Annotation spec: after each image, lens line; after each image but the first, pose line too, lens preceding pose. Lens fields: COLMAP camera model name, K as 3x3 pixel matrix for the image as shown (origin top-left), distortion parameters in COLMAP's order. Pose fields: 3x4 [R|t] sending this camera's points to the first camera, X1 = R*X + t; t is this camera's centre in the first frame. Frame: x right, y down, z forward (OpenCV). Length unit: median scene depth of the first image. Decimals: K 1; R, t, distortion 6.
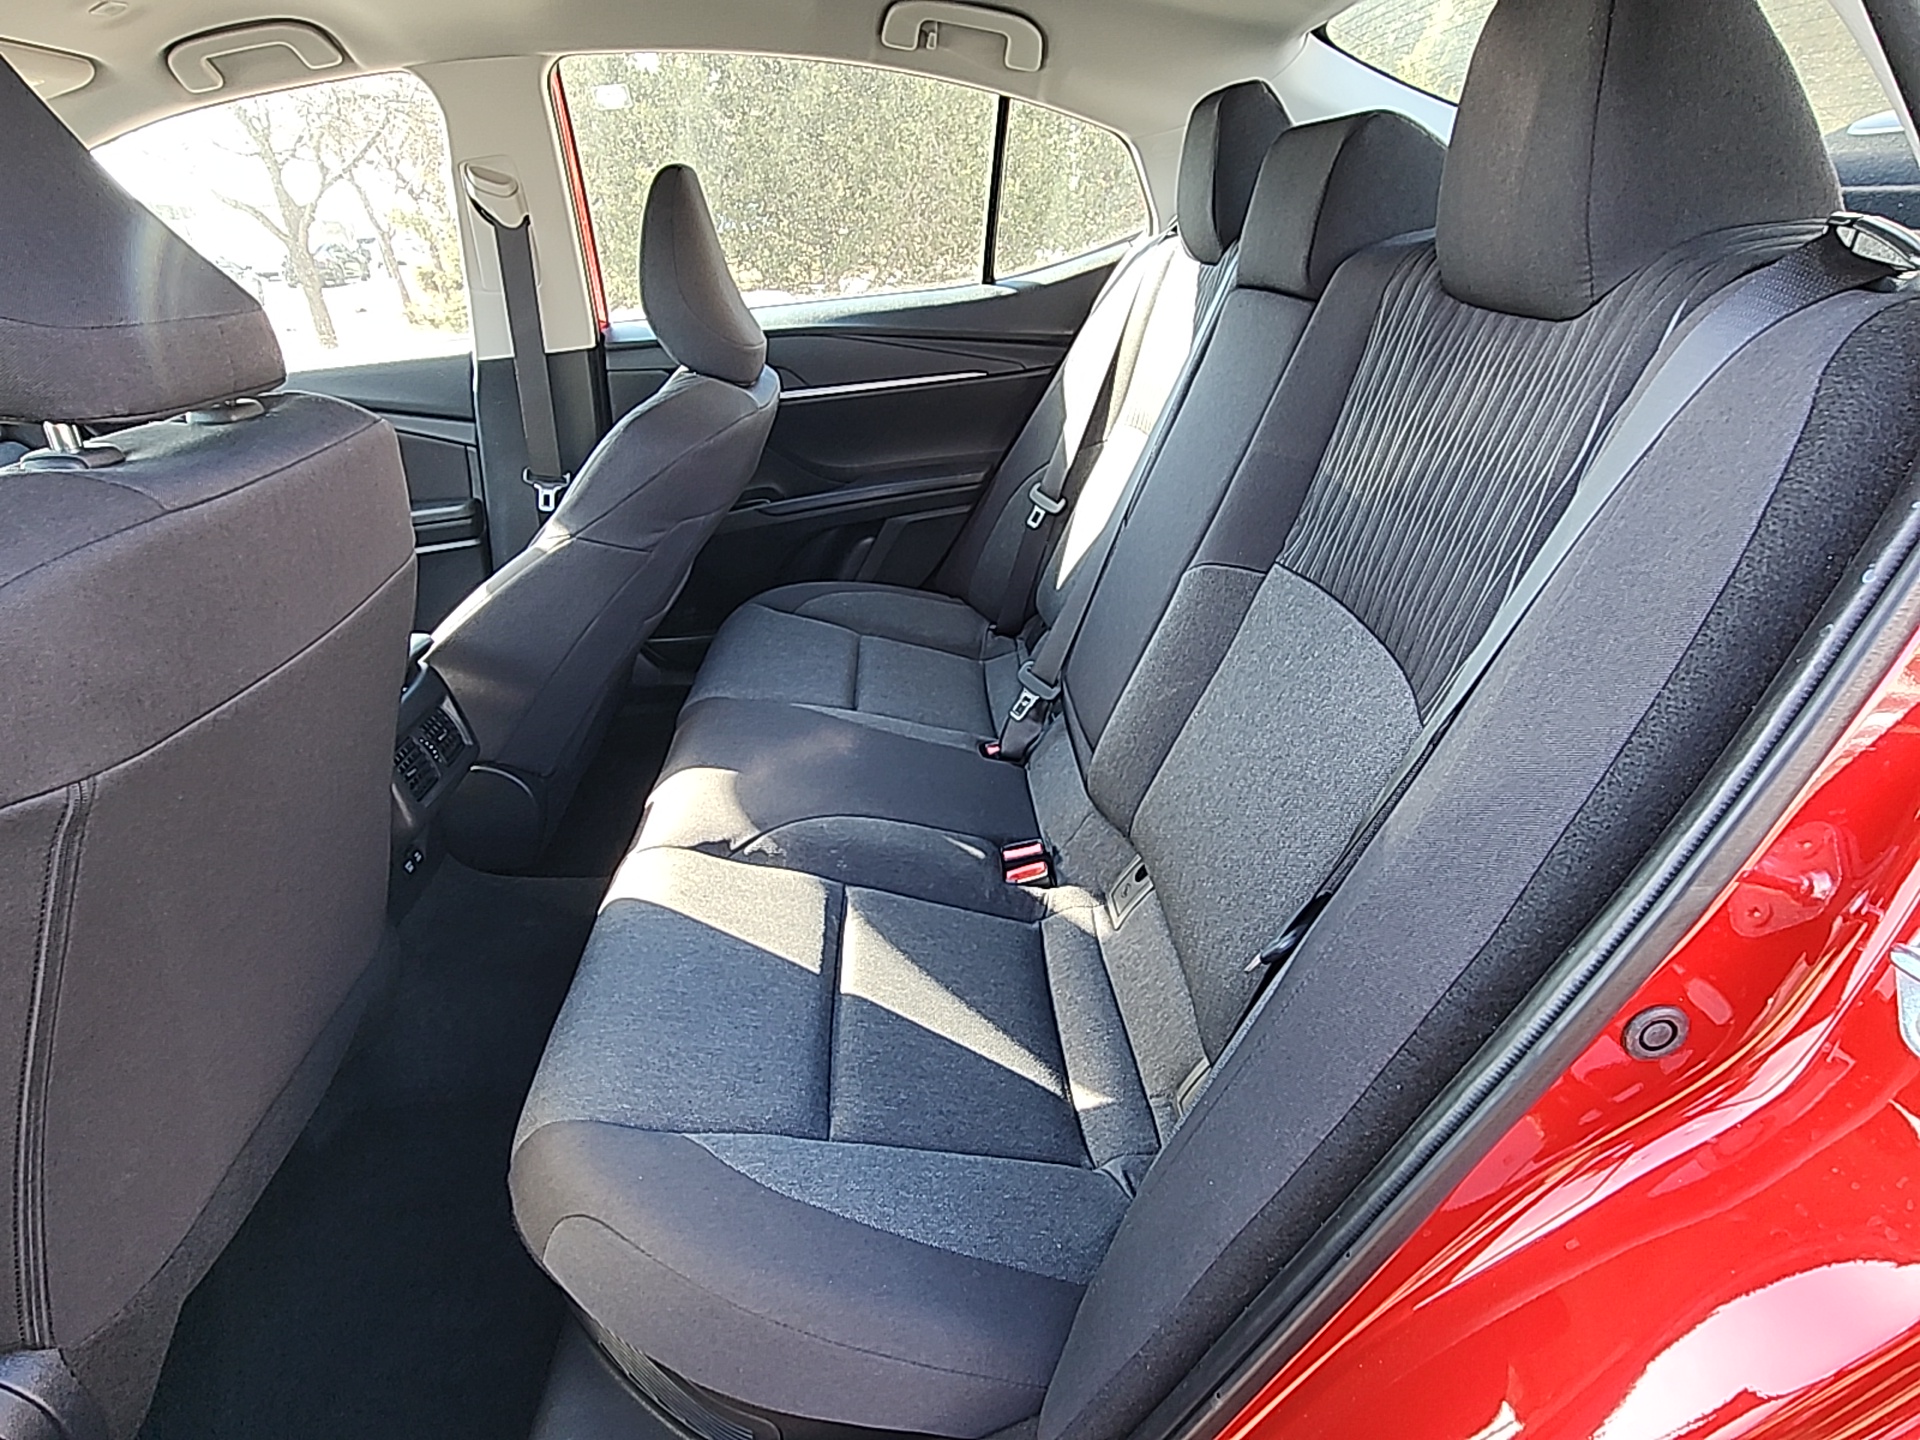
lens RADIAL K [[1023.2, 0, 957.9], [0, 1023.2, 732.3], [0, 0, 1]] dist [0.002270, -0.000124]
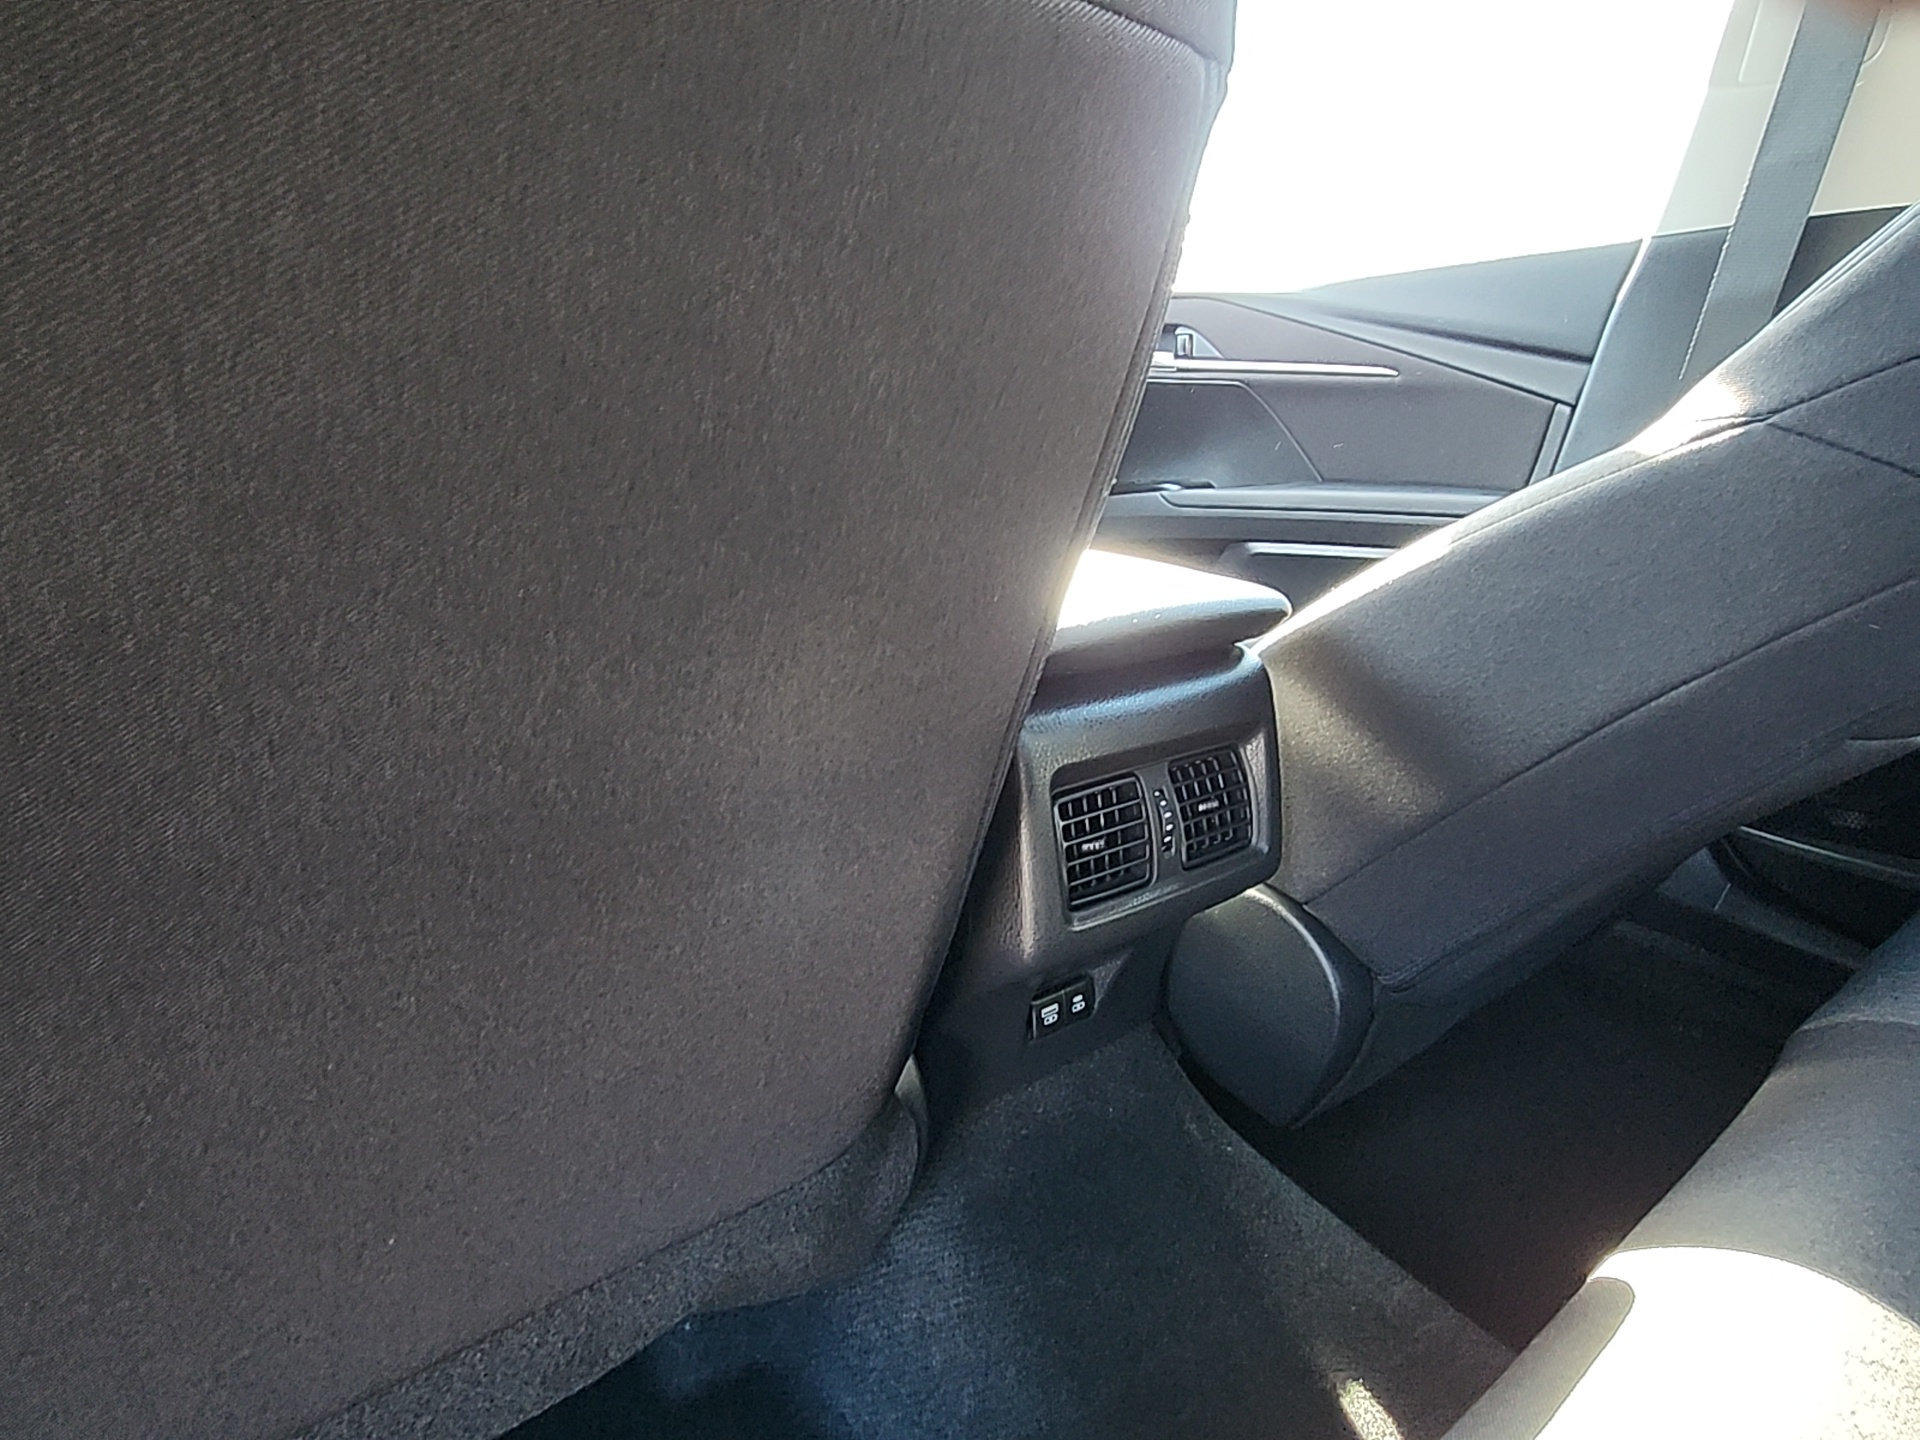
lens RADIAL K [[1023.2, 0, 957.9], [0, 1023.2, 732.3], [0, 0, 1]] dist [0.002270, -0.000124]
pose [[0.554602, 0.331705, -0.763143, -0.221194], [-0.427121, 0.900557, 0.081029, -0.014038], [0.714132, 0.281015, 0.641129, 0.599625]]
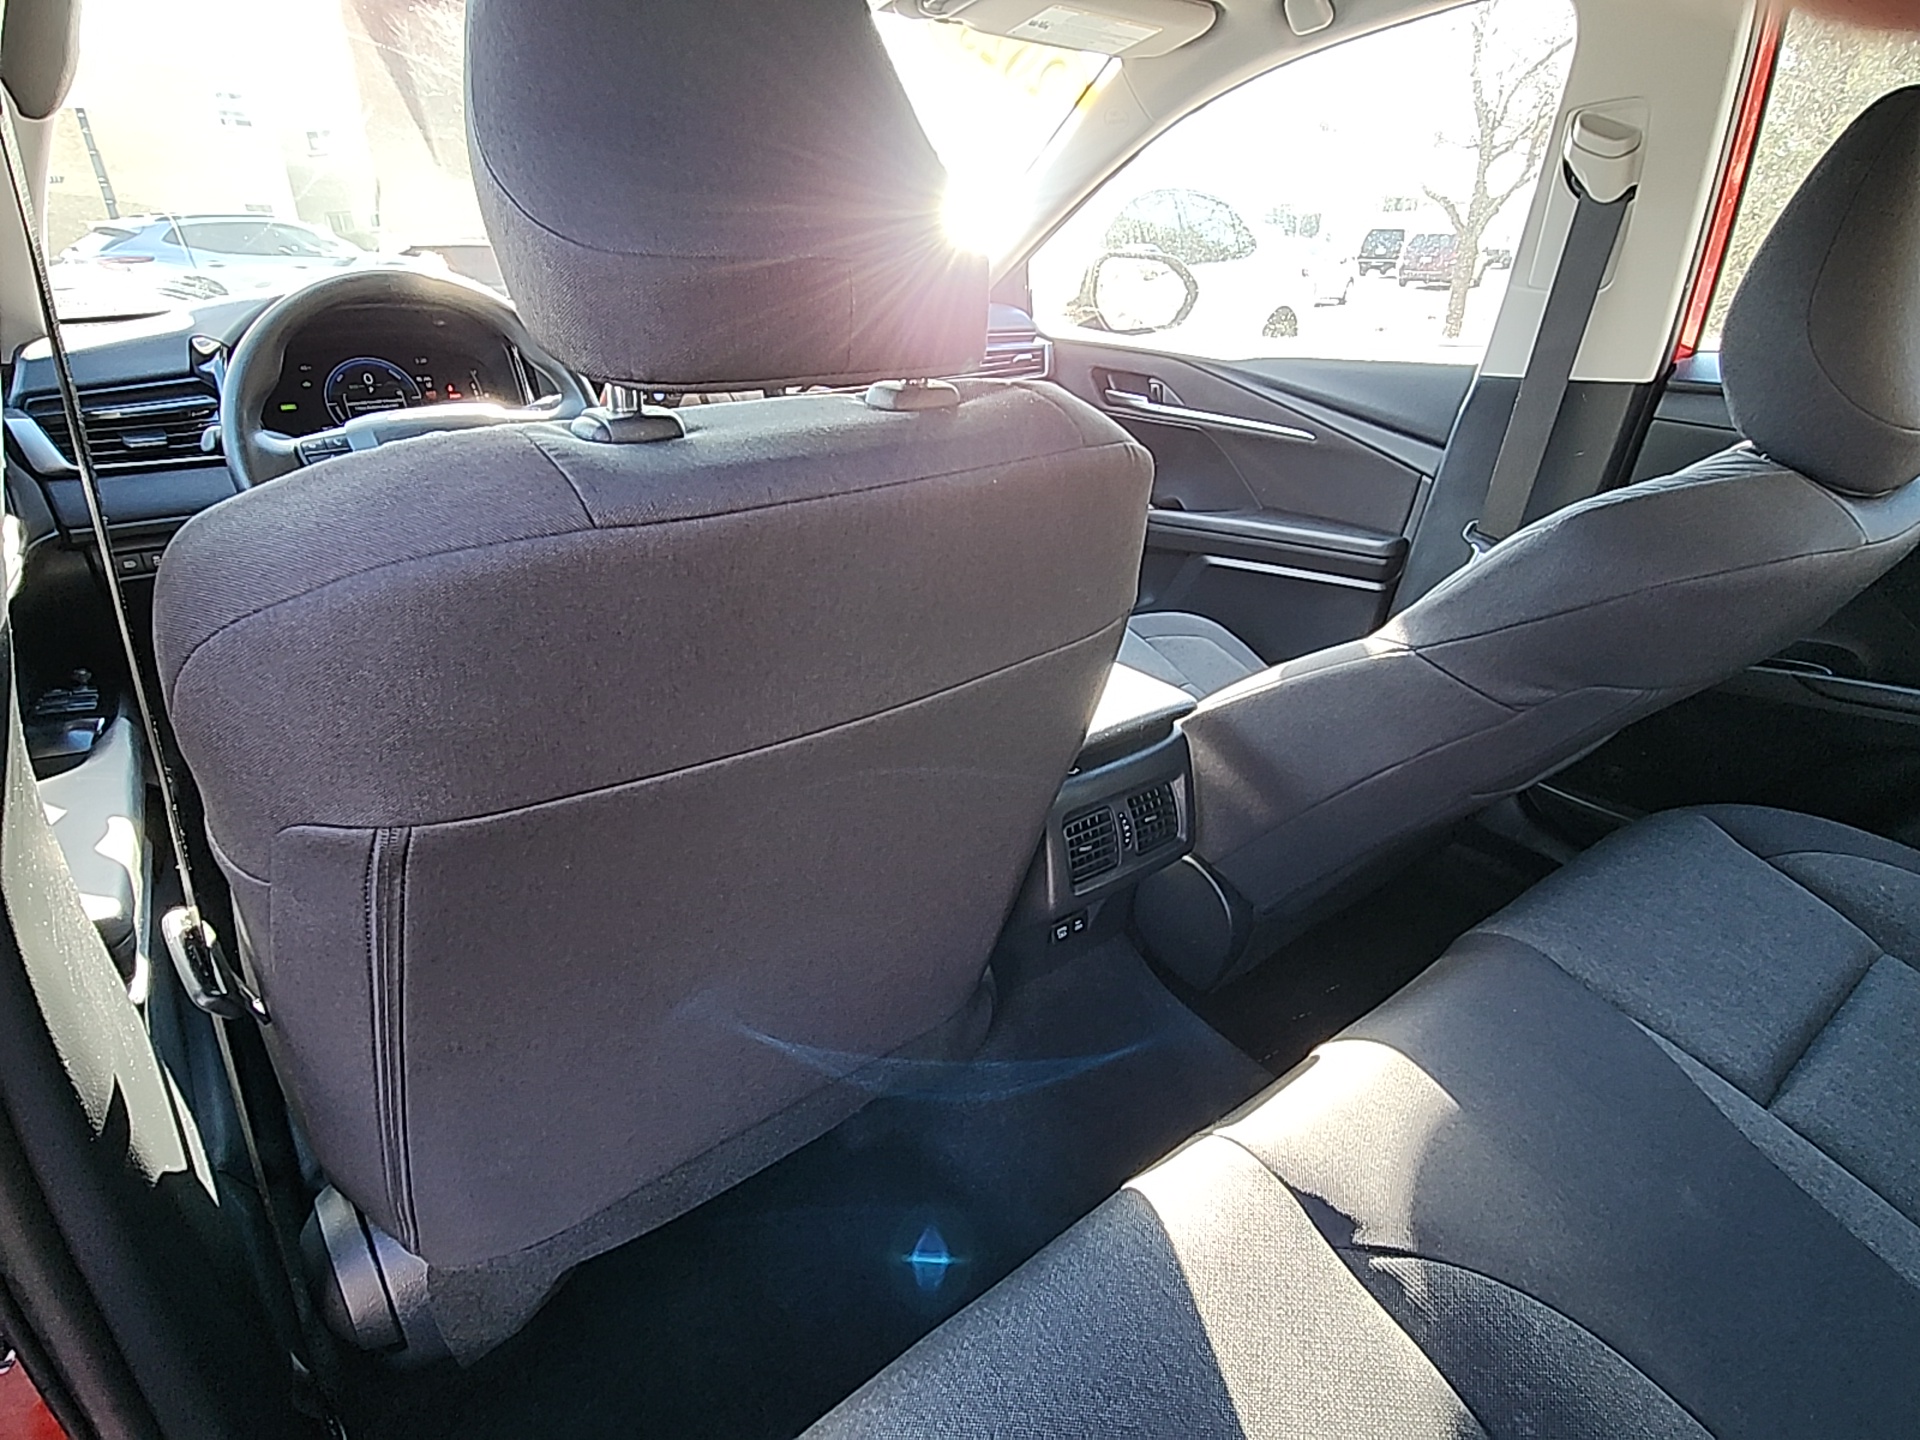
lens RADIAL K [[1023.2, 0, 957.9], [0, 1023.2, 732.3], [0, 0, 1]] dist [0.002270, -0.000124]
pose [[0.566920, 0.404358, -0.717703, -0.038530], [-0.403685, 0.895825, 0.185839, -0.140373], [0.718081, 0.184370, 0.671094, 0.328413]]
